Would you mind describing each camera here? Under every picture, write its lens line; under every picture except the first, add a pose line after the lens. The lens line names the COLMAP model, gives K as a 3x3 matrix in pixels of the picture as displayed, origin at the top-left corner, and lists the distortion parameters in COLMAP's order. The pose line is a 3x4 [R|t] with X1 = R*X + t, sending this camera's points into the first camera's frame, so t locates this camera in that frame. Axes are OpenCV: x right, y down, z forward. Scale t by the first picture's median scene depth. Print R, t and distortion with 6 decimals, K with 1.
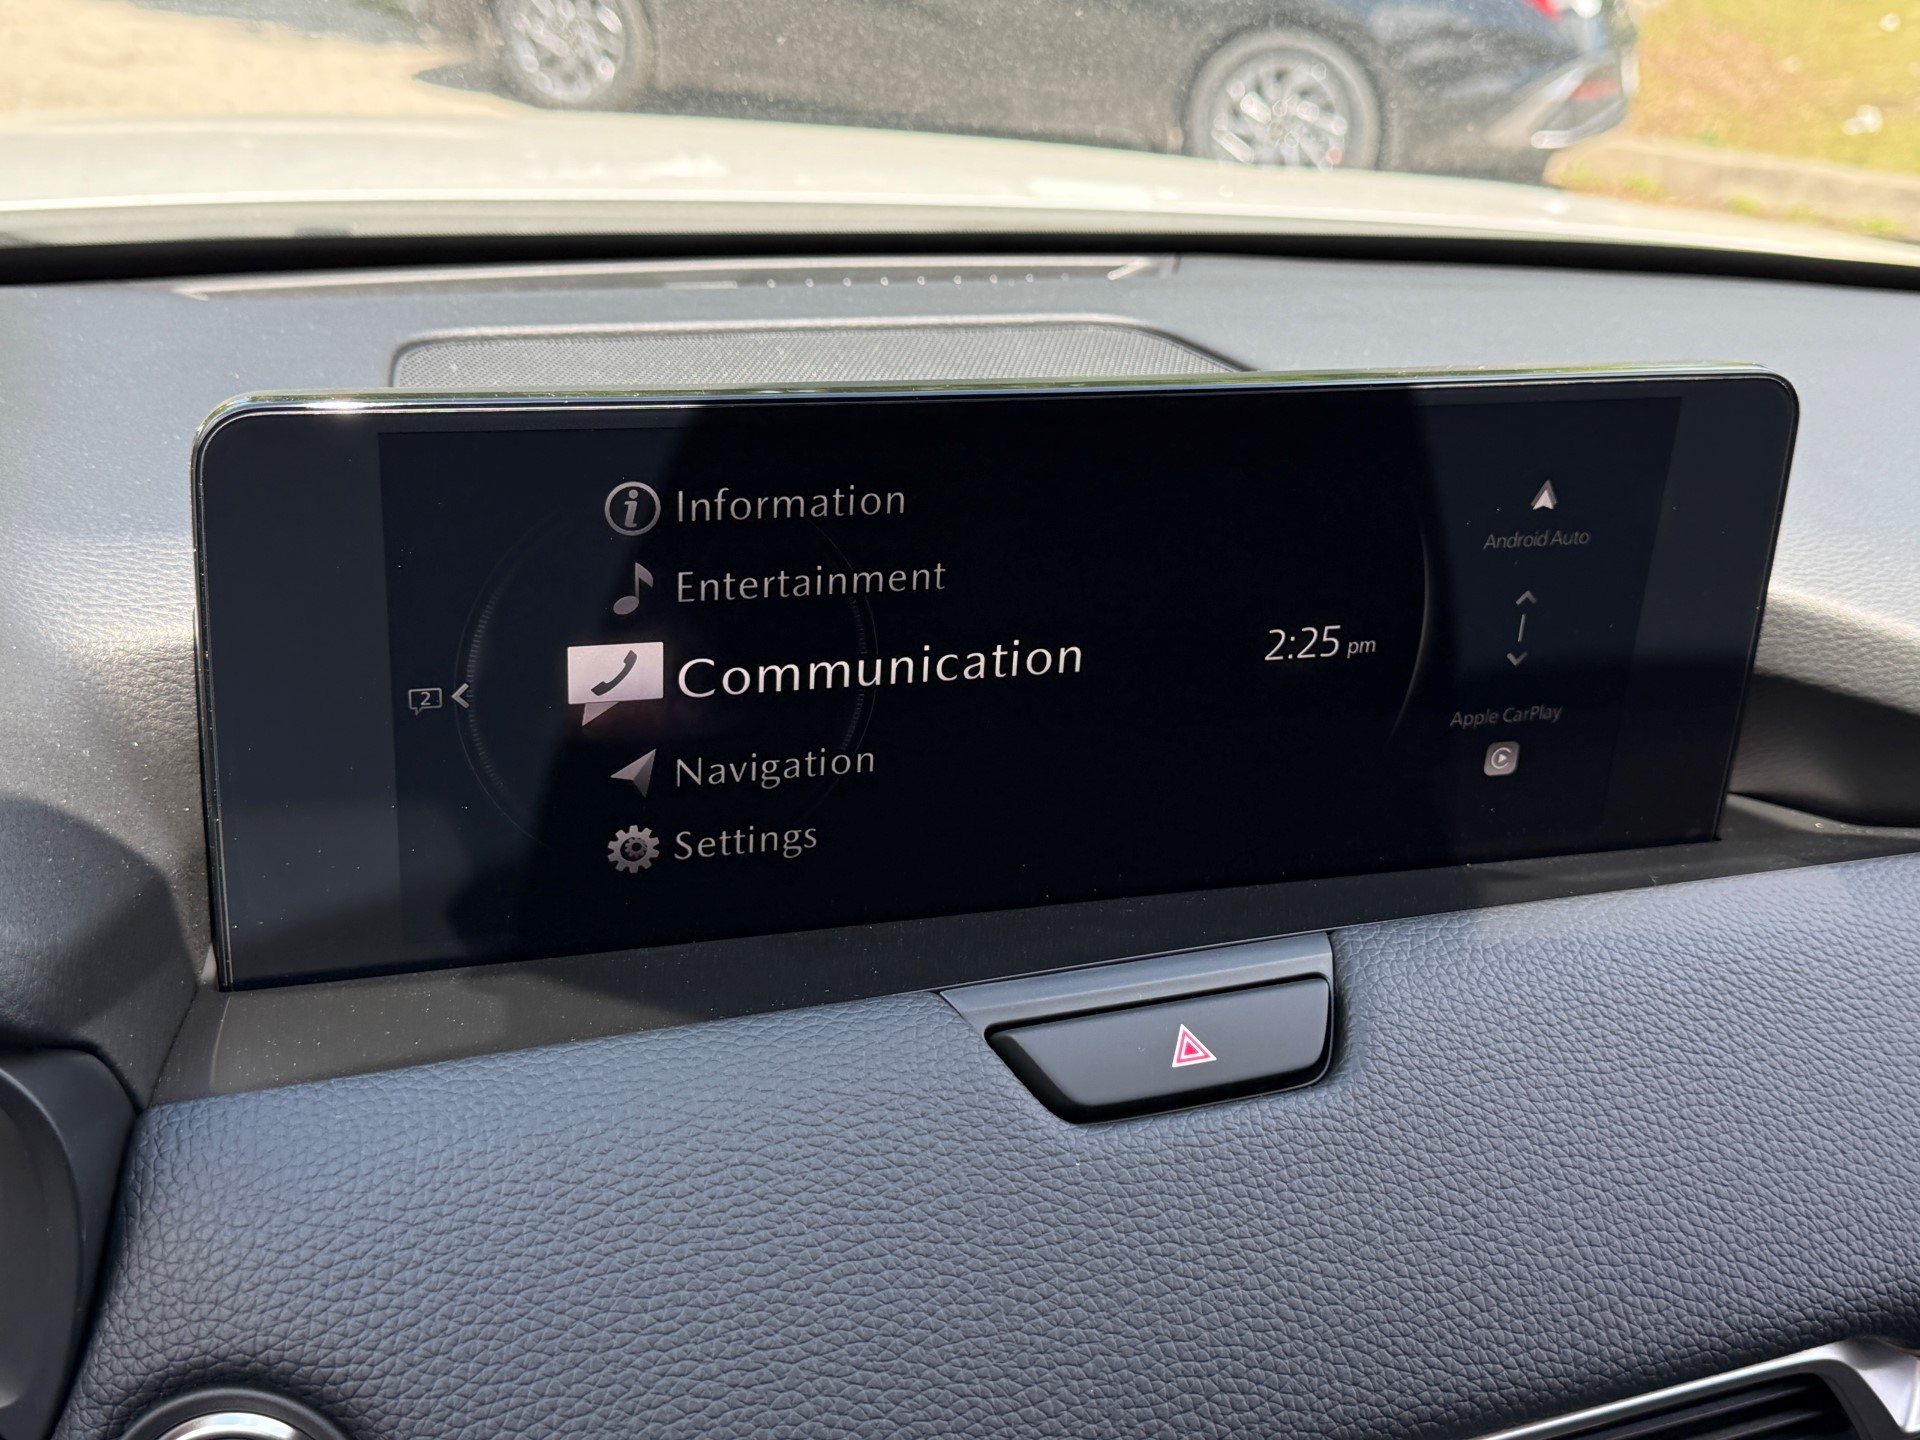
lens RADIAL K [[2169.5, 0, 950.1], [0, 2169.5, 723.4], [0, 0, 1]] dist [0.226677, -0.618504]
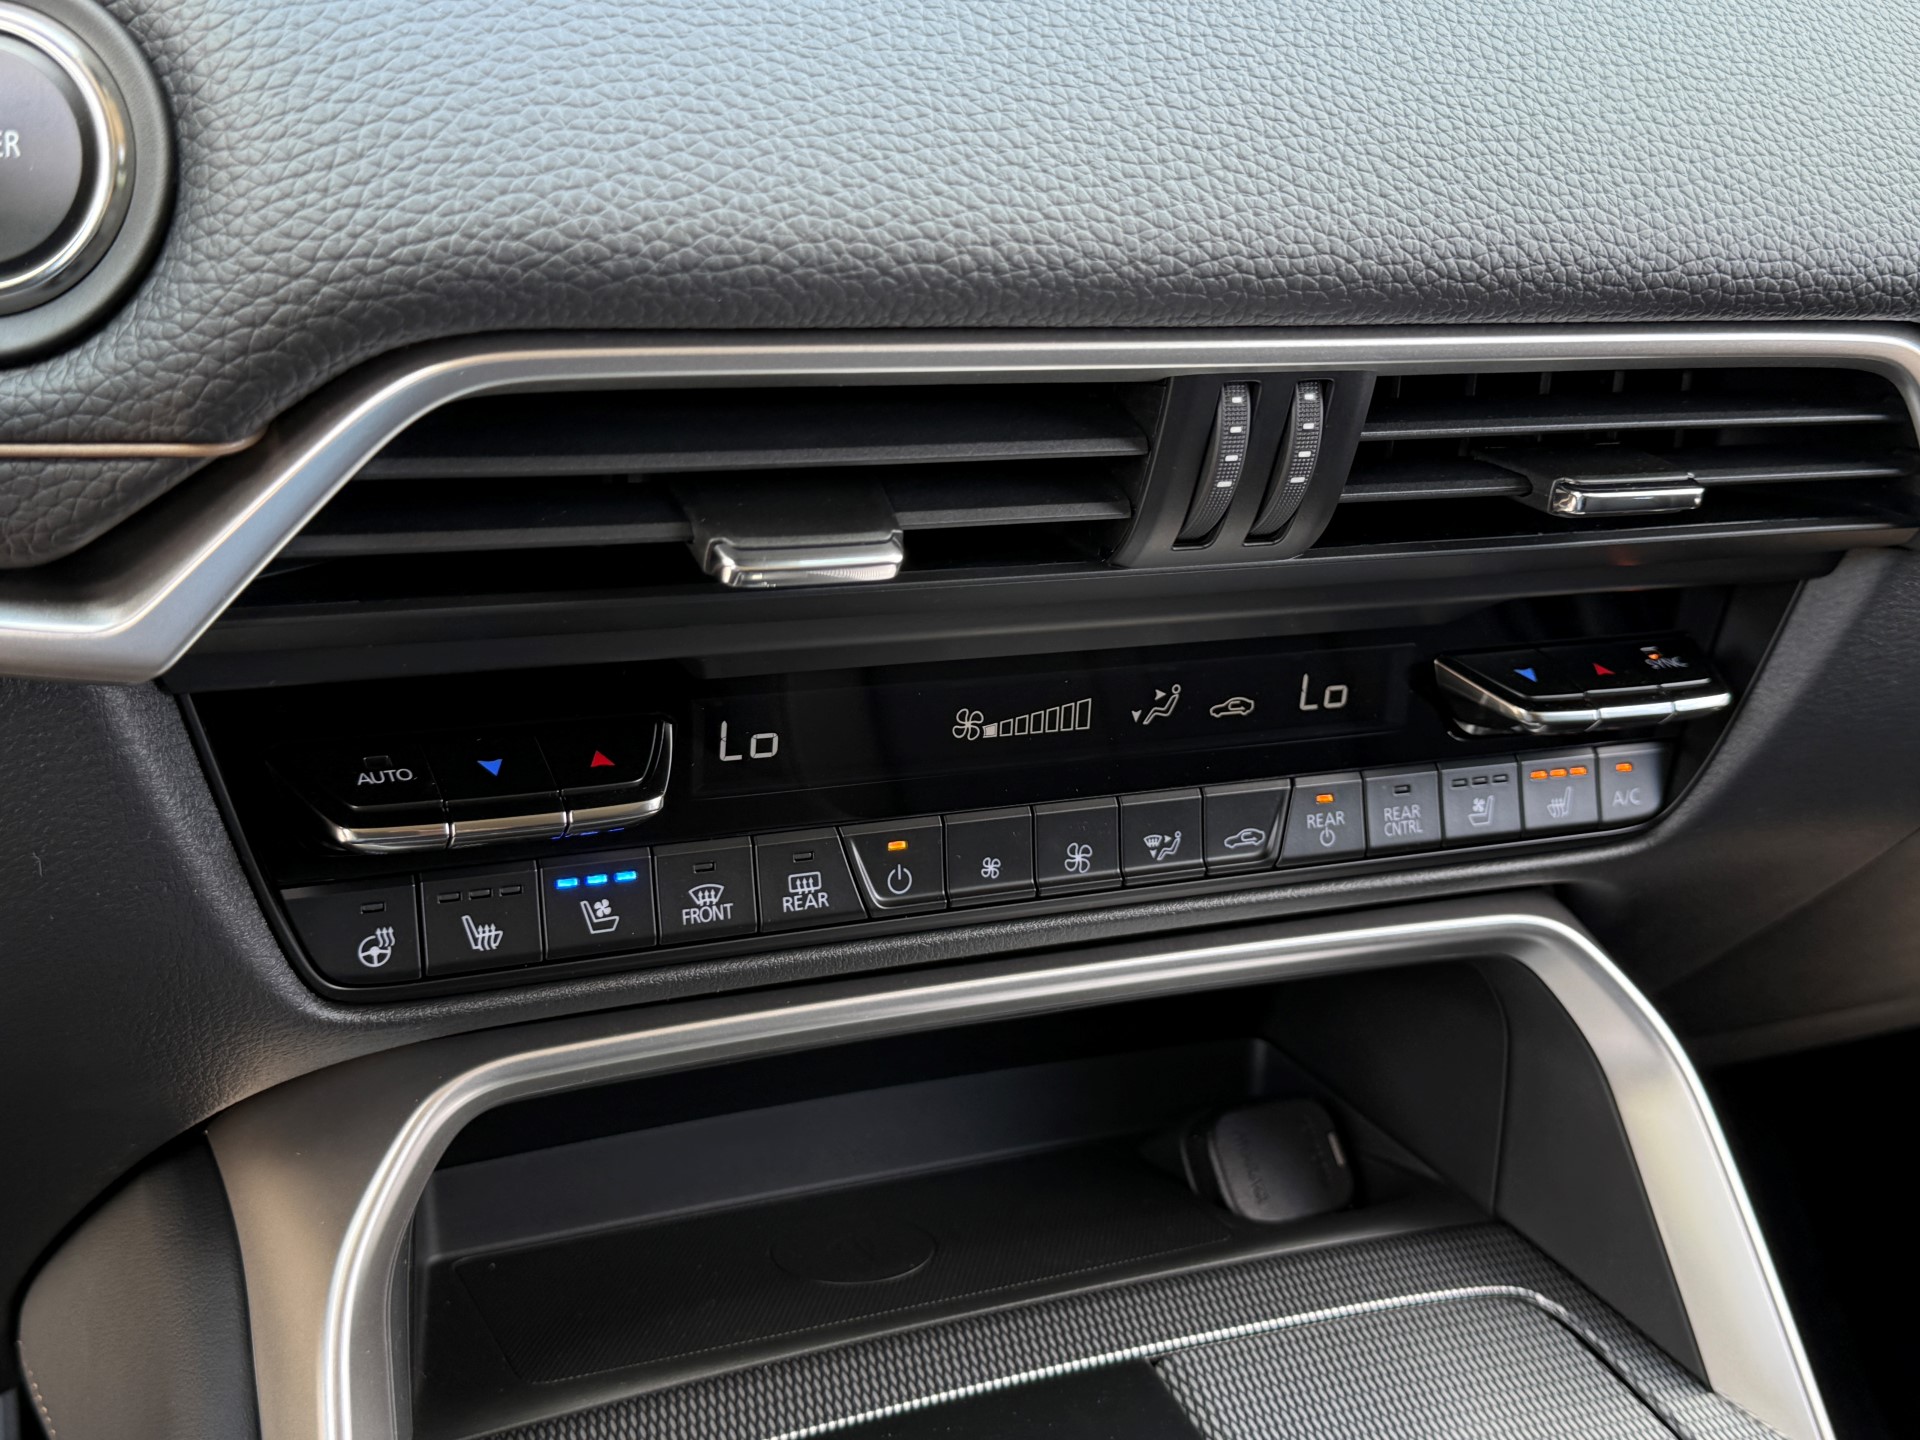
lens RADIAL K [[2176.1, 0, 960.0], [0, 2176.1, 720.0], [0, 0, 1]] dist [0.201467, -0.533149]
pose [[0.998709, 0.013469, 0.048969, -0.010737], [-0.012897, 0.999845, -0.011991, 0.486472], [-0.049123, 0.011344, 0.998728, 0.183878]]
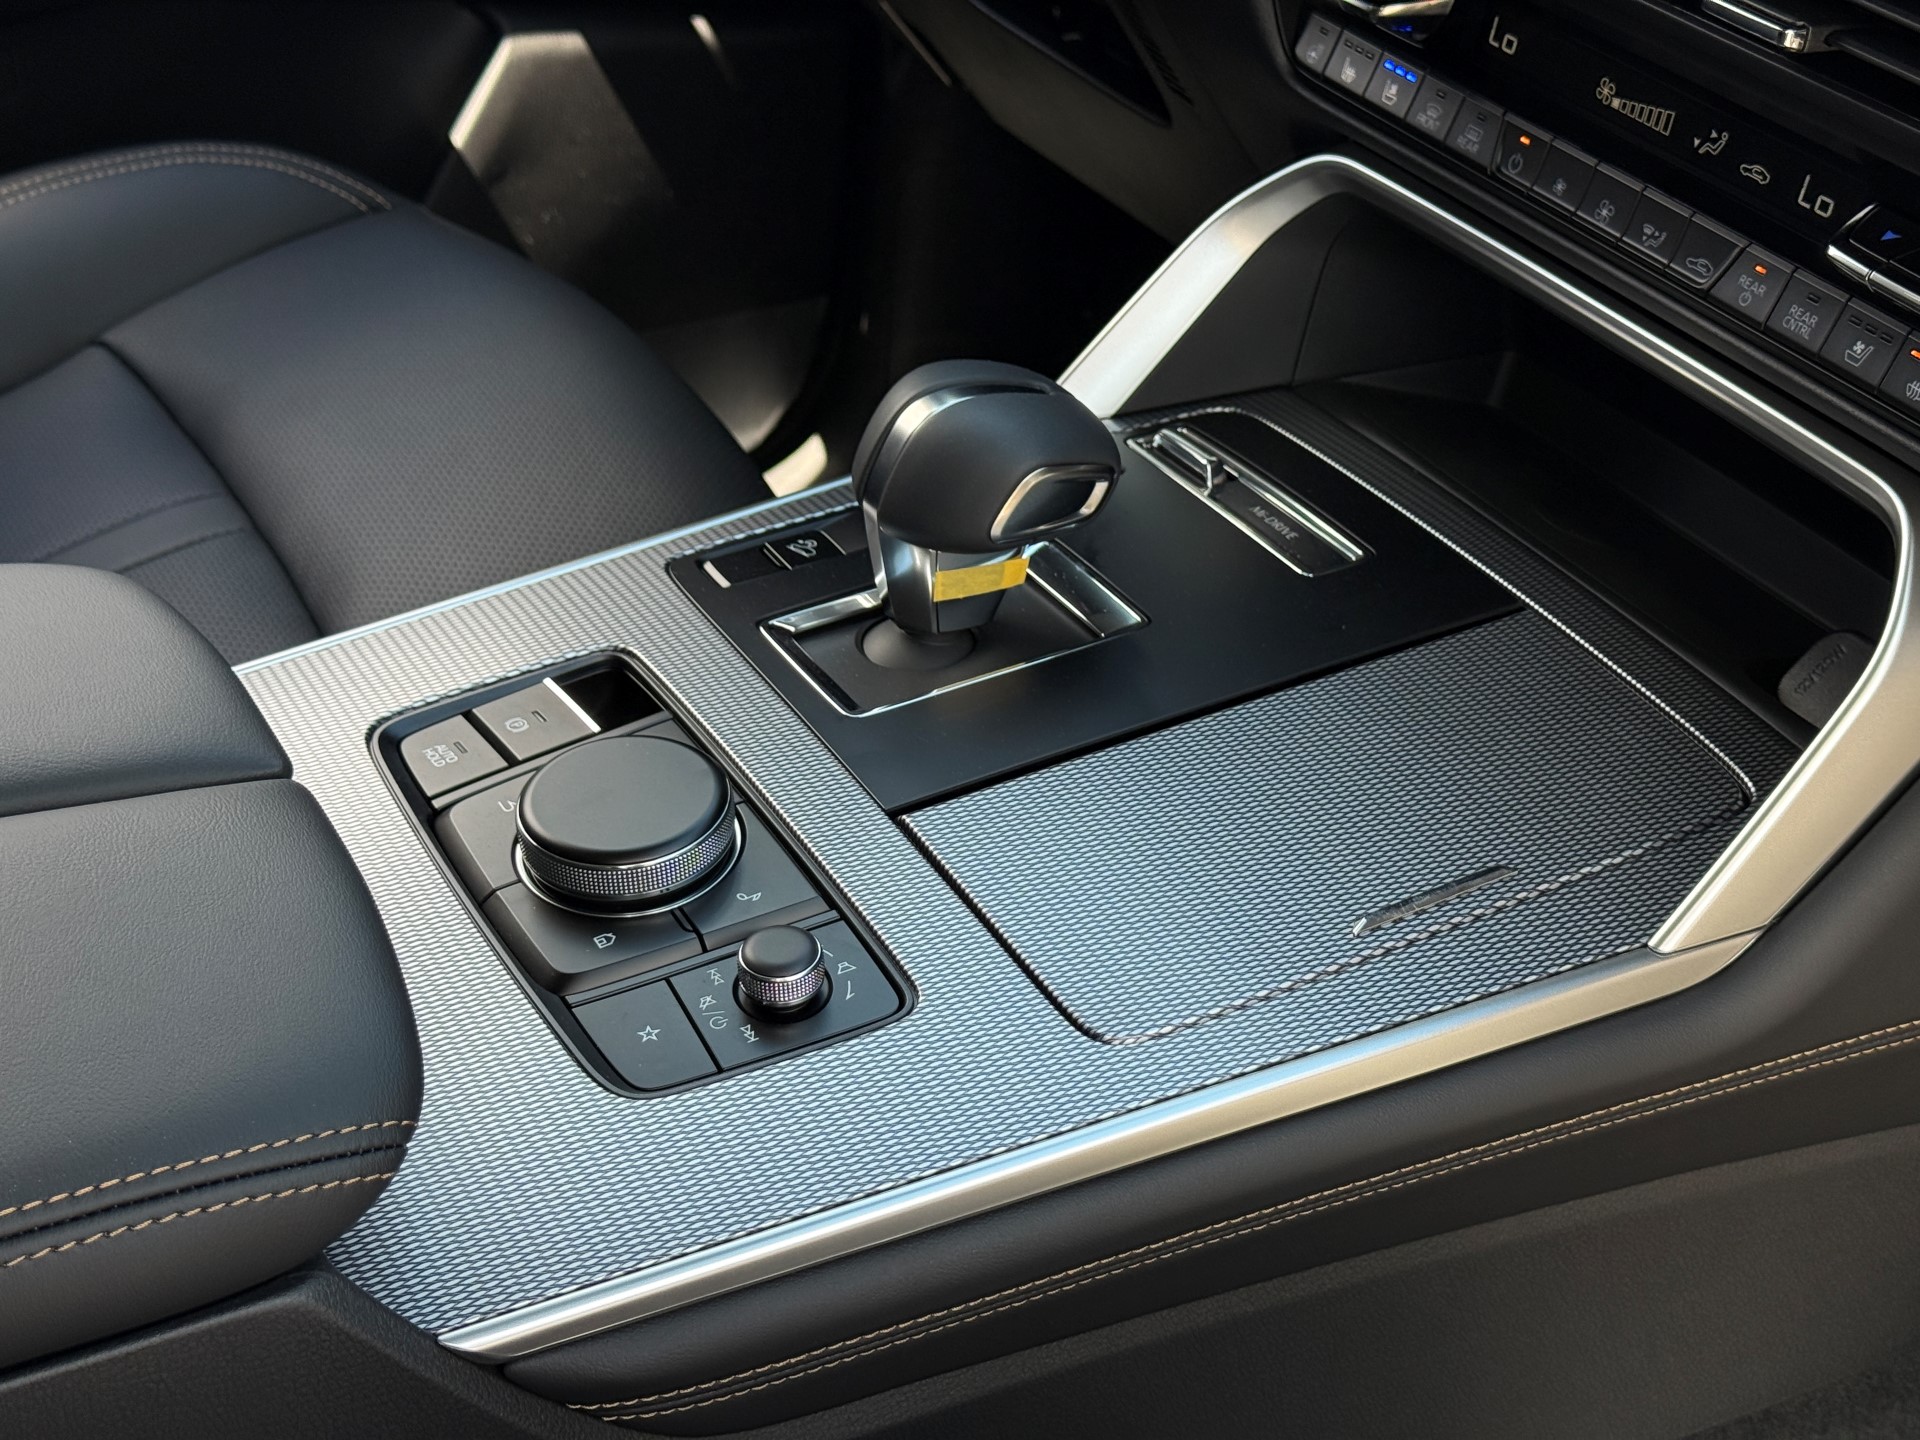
lens RADIAL K [[2706.7, 0, 960.0], [0, 2706.7, 720.0], [0, 0, 1]] dist [0.158597, -0.407077]
pose [[0.127982, 0.495454, -0.859154, 1.678699], [-0.442303, 0.803873, 0.397688, 0.287594], [0.887687, 0.329109, 0.322022, 0.356947]]
